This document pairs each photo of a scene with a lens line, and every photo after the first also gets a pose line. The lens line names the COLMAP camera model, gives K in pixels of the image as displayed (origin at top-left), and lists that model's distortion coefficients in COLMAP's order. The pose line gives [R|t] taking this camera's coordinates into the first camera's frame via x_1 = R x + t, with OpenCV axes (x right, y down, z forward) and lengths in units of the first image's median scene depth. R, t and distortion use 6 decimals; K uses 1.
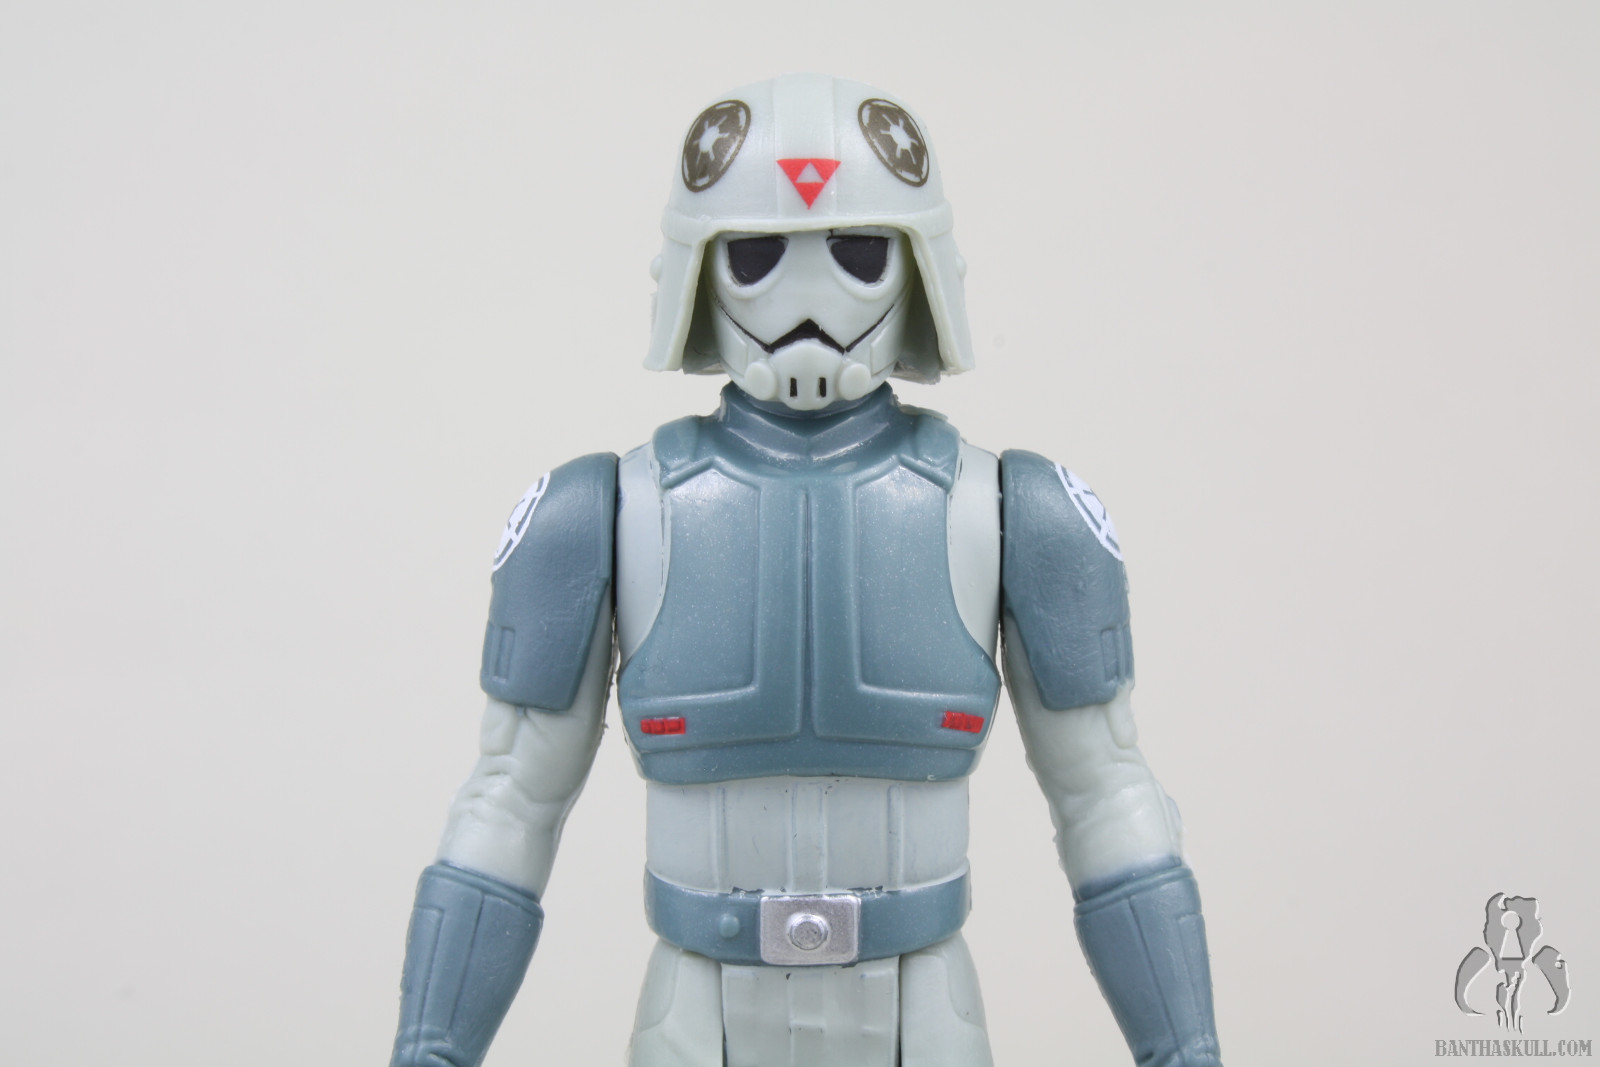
lens RADIAL K [[4038.4, 0, 800.6], [0, 4038.4, 652.2], [0, 0, 1]] dist [0.252846, -0.304844]
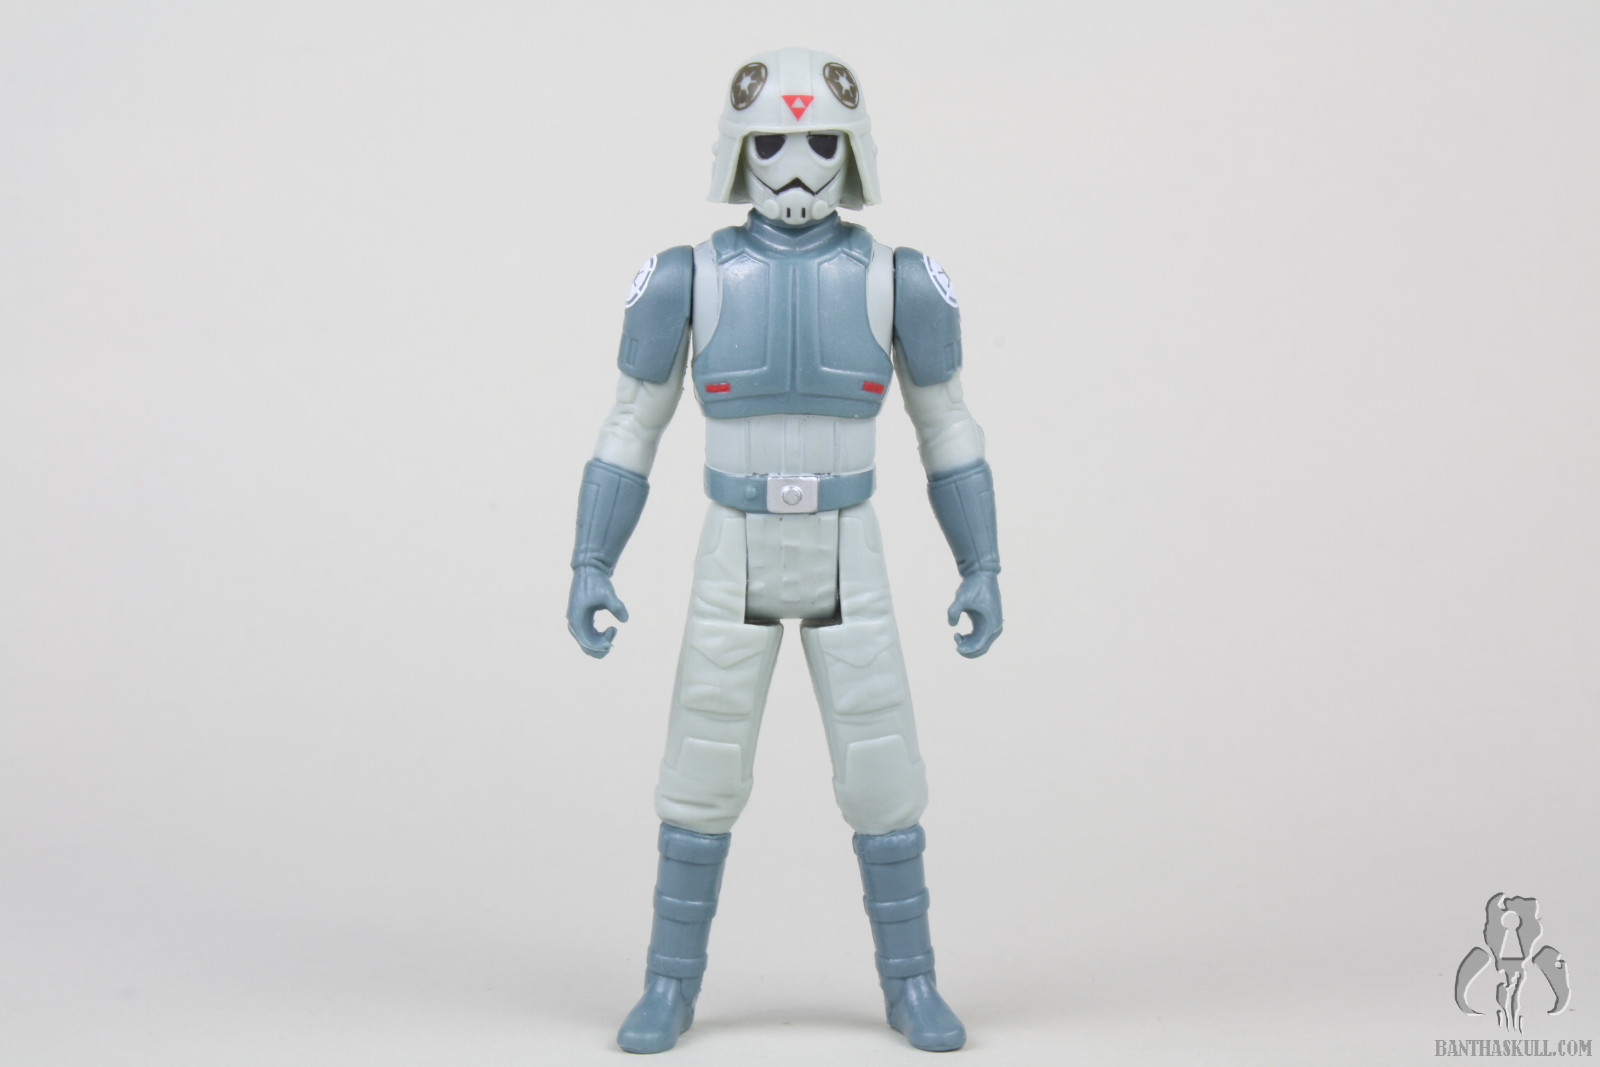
lens RADIAL K [[4038.4, 0, 800.6], [0, 4038.4, 652.2], [0, 0, 1]] dist [0.252846, -0.304844]
pose [[0.999374, 0.009131, 0.034177, -0.059387], [-0.010753, 0.998810, 0.047573, 0.051998], [-0.033702, -0.047911, 0.998283, -0.938228]]
